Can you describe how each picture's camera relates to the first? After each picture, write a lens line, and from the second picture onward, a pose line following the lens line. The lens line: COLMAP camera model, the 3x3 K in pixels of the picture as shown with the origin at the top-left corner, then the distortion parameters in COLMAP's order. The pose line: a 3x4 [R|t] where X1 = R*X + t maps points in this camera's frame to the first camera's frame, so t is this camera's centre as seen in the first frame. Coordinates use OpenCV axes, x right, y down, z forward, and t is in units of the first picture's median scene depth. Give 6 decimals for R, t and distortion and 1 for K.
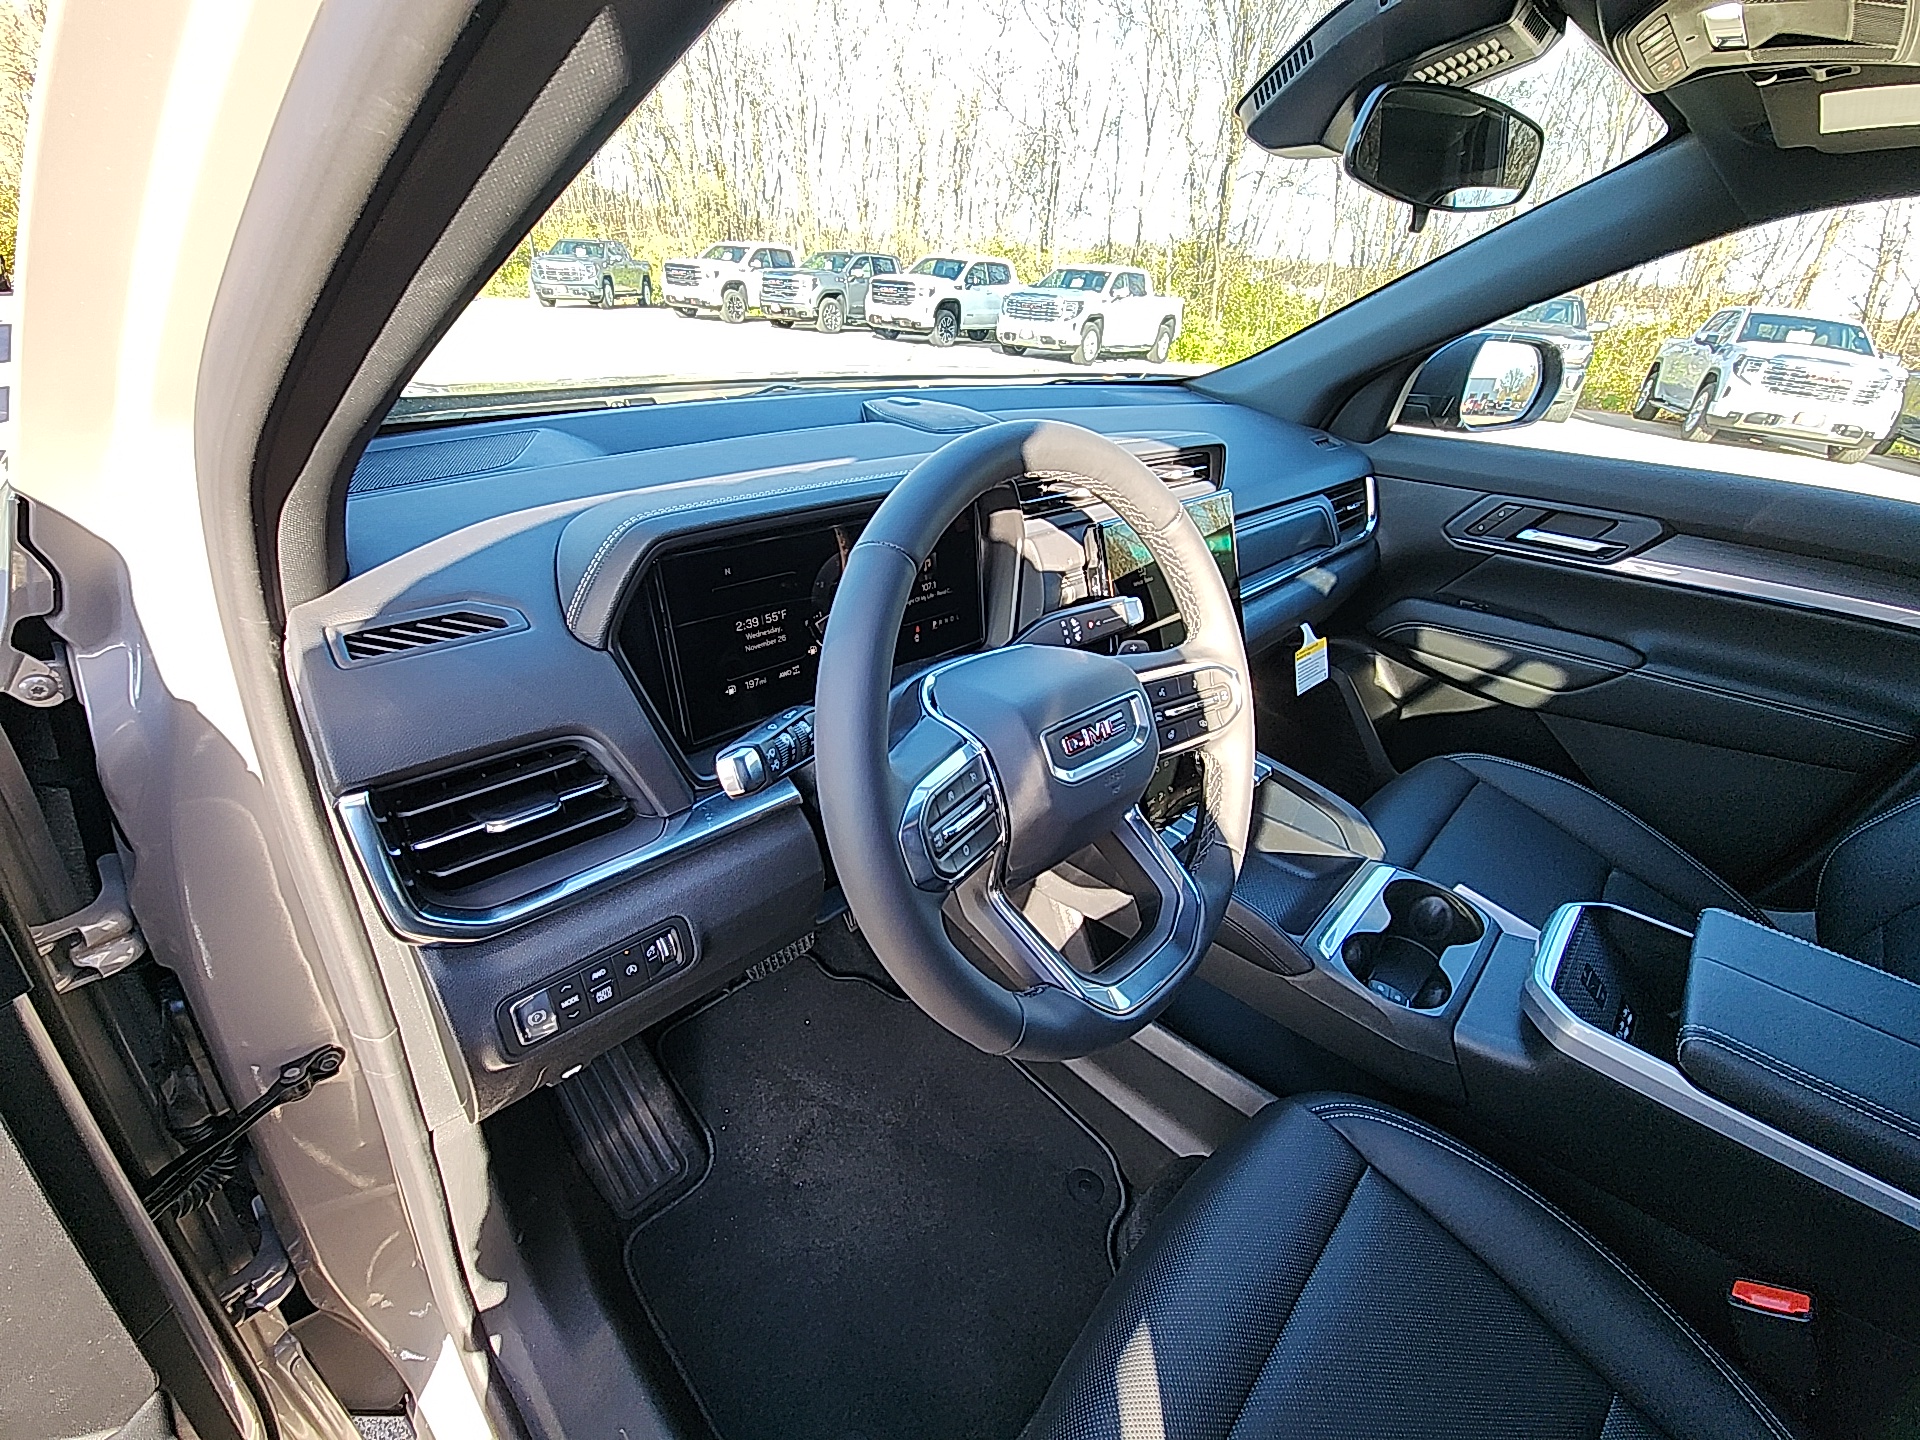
lens RADIAL K [[772.9, 0, 953.1], [0, 772.9, 702.6], [0, 0, 1]] dist [0.014973, -0.009550]
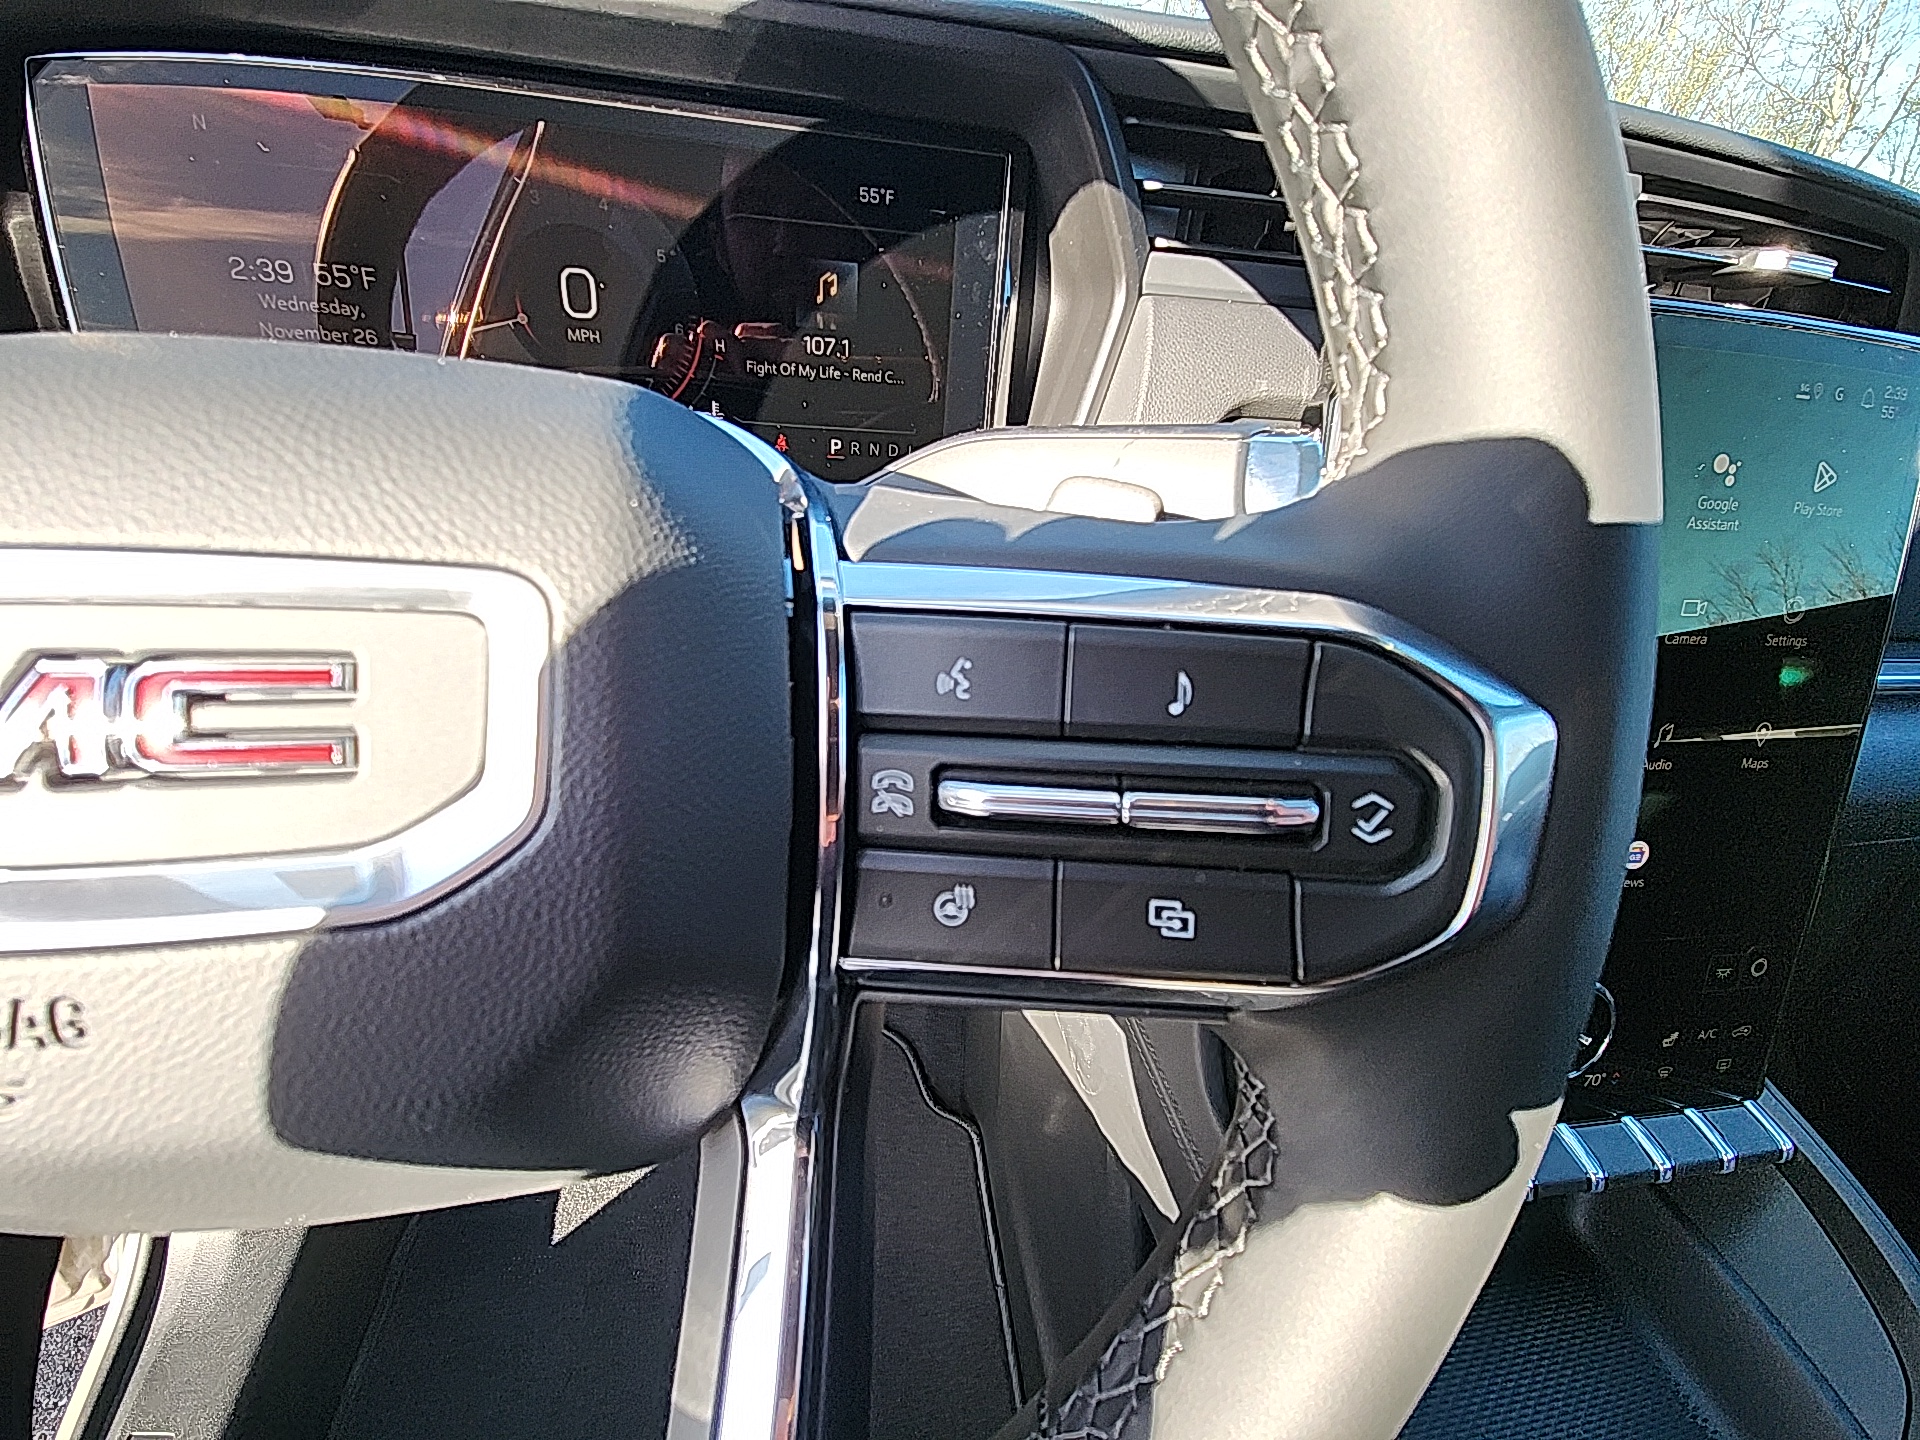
lens RADIAL K [[772.9, 0, 955.7], [0, 772.9, 697.4], [0, 0, 1]] dist [0.014973, -0.009550]
pose [[0.804614, 0.323168, -0.498155, 0.149289], [-0.320853, 0.942531, 0.093211, -0.016003], [0.499649, 0.084836, 0.862063, 0.343971]]
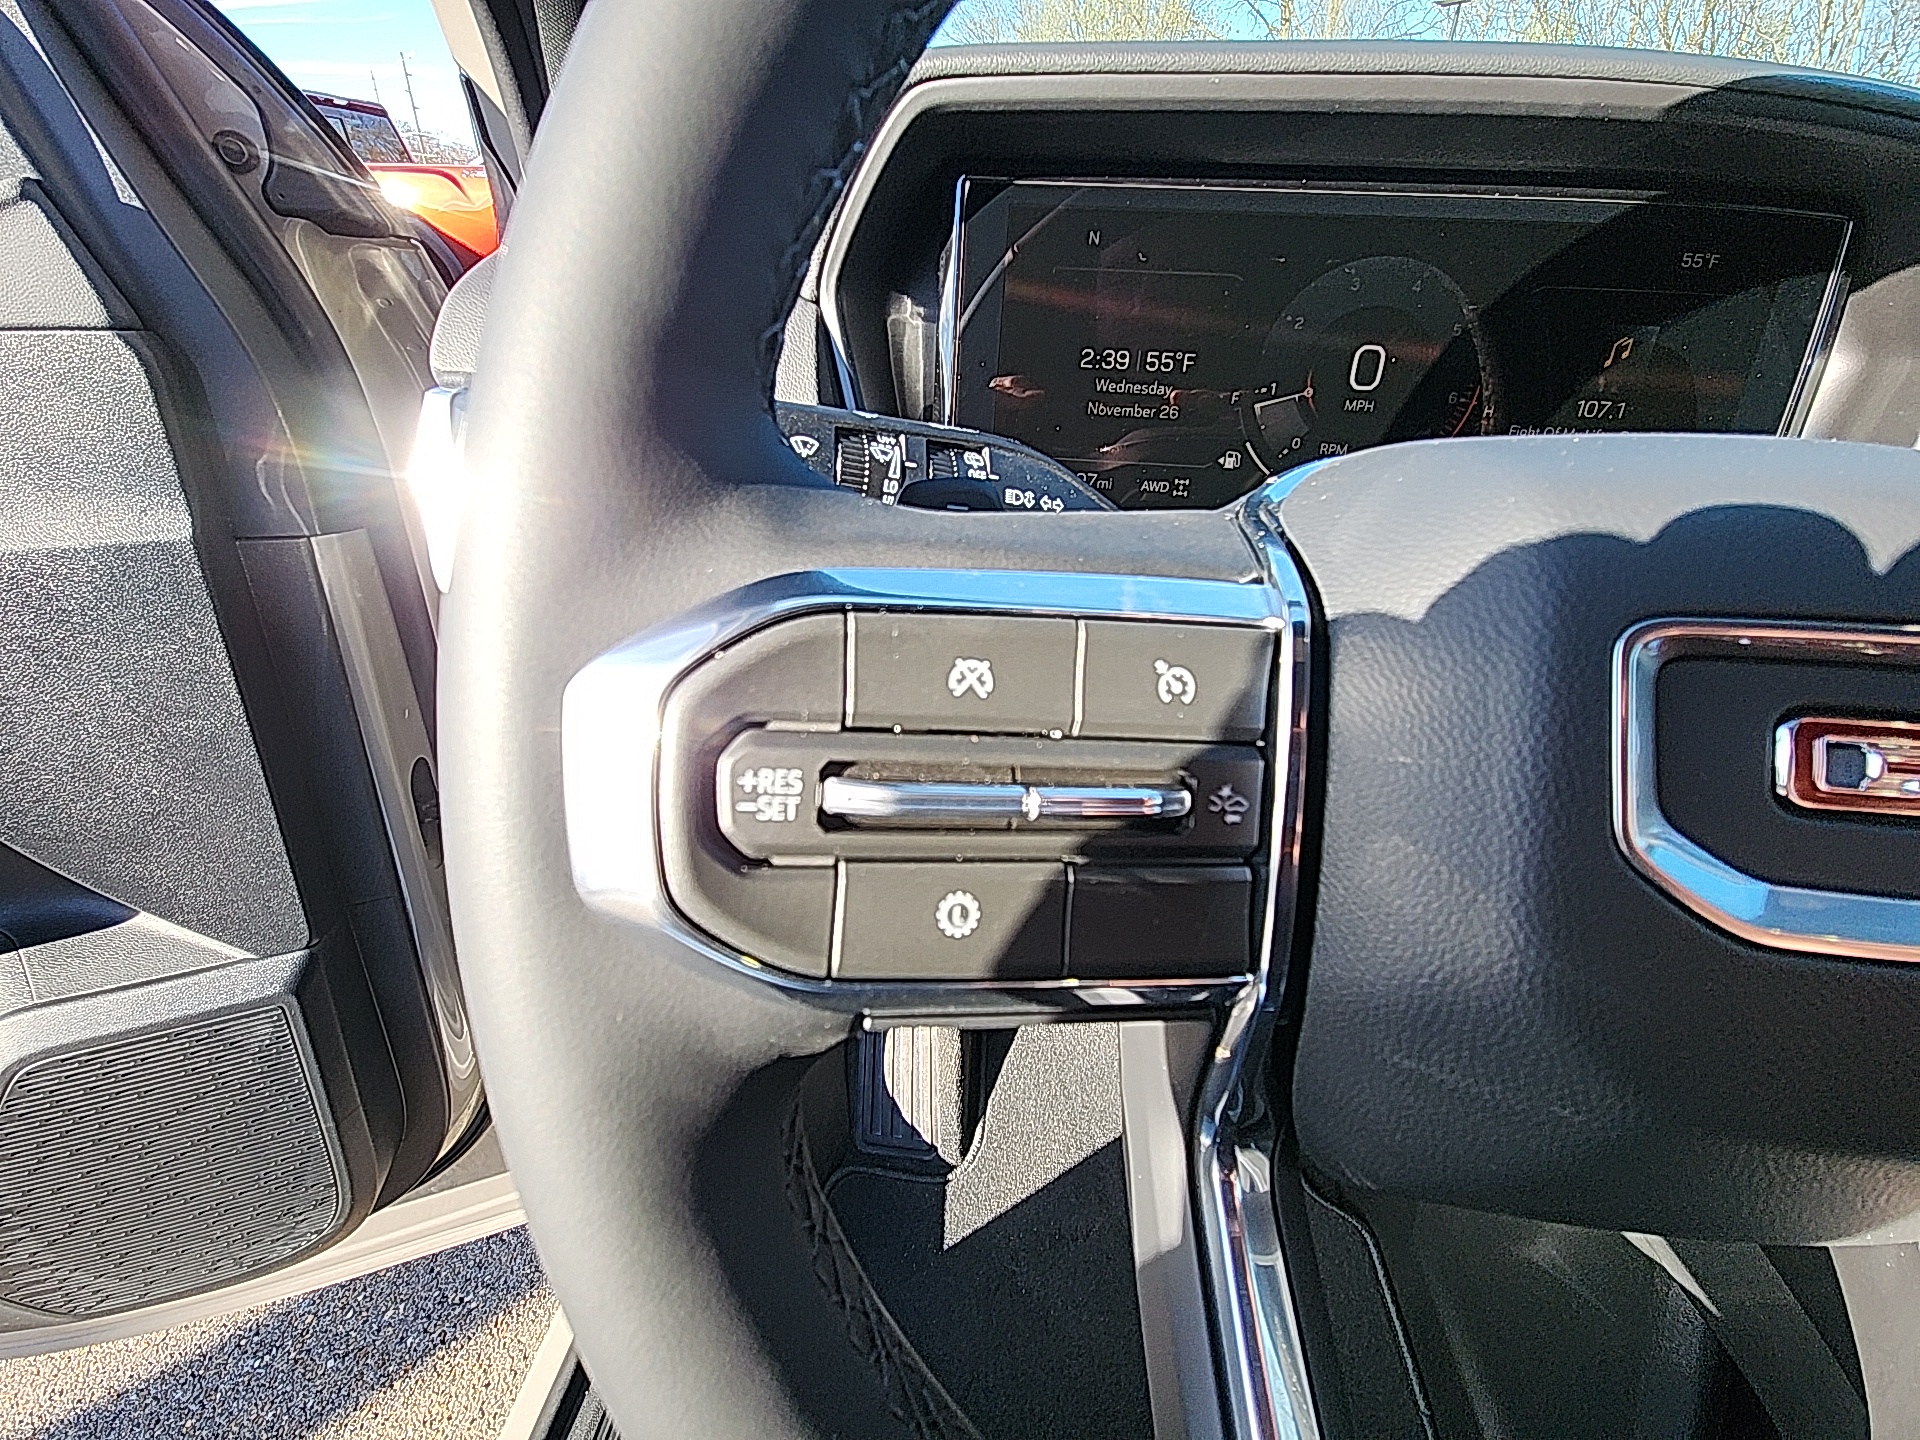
lens RADIAL K [[772.9, 0, 958.0], [0, 772.9, 701.3], [0, 0, 1]] dist [0.014973, -0.009550]
pose [[0.624249, 0.350835, -0.698017, 0.050897], [-0.368170, 0.920164, 0.133229, 0.033262], [0.689031, 0.173821, 0.703578, 0.246639]]
